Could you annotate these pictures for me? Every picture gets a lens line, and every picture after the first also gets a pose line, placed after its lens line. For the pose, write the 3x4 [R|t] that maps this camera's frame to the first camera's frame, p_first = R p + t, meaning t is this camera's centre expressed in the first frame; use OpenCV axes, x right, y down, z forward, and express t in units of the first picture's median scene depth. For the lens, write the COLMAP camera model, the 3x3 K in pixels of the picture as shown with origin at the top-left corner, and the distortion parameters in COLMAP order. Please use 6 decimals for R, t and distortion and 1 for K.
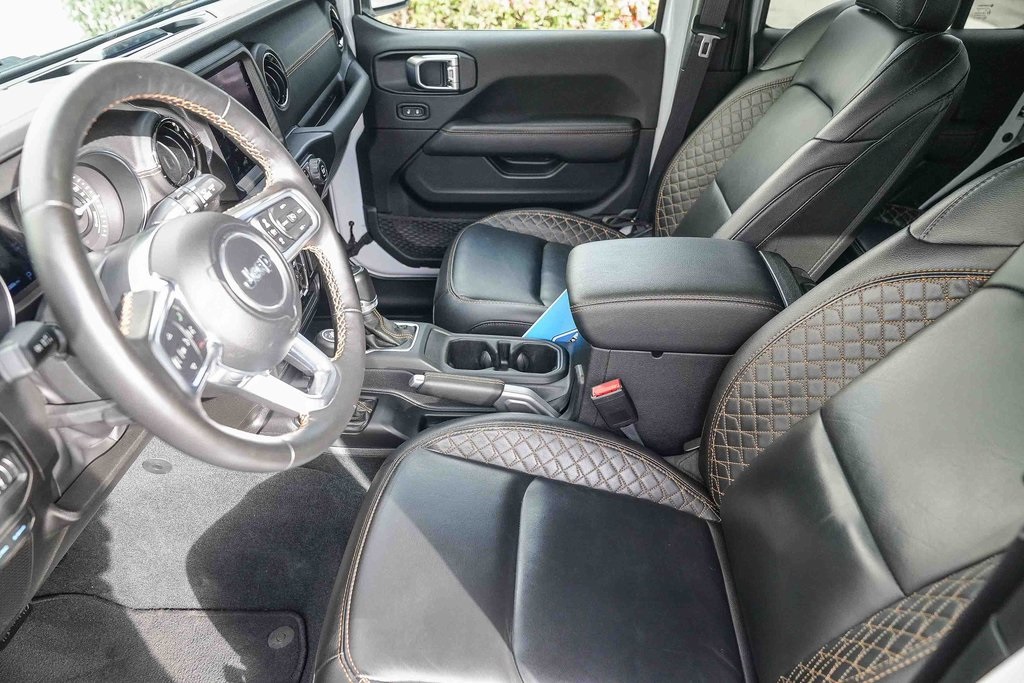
lens RADIAL K [[685.4, 0, 512.0], [0, 685.4, 341.5], [0, 0, 1]] dist [-0.001563, -0.000202]
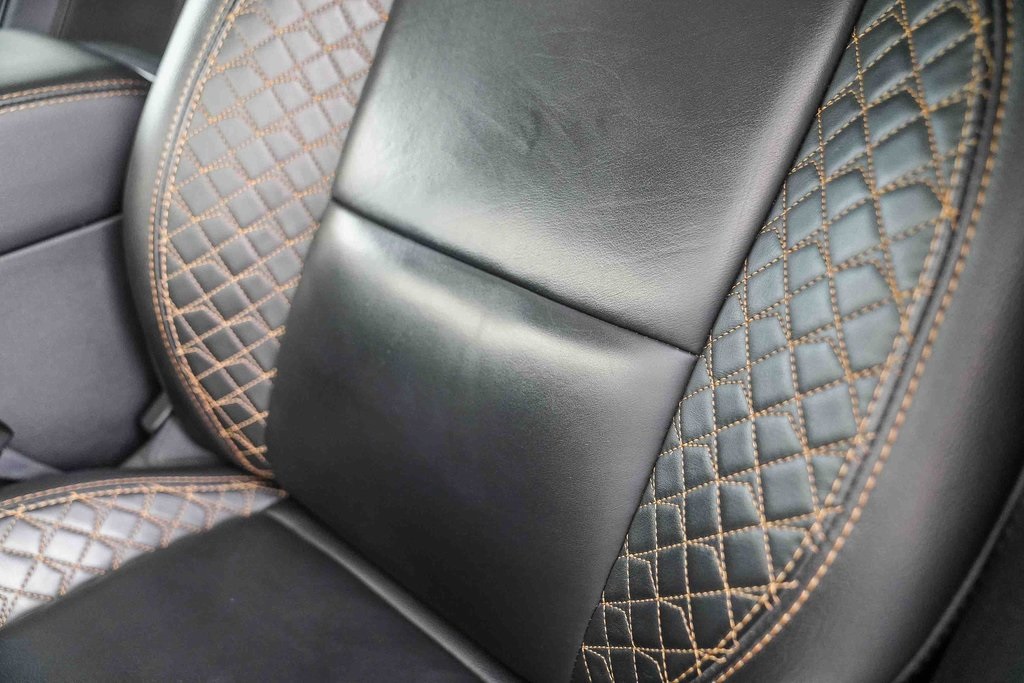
lens RADIAL K [[685.4, 0, 512.0], [0, 685.4, 341.5], [0, 0, 1]] dist [-0.001563, -0.000202]
pose [[0.569731, -0.490754, 0.659217, 0.110174], [0.469074, 0.852823, 0.229485, 0.119862], [-0.674816, 0.178477, 0.716079, 0.476636]]
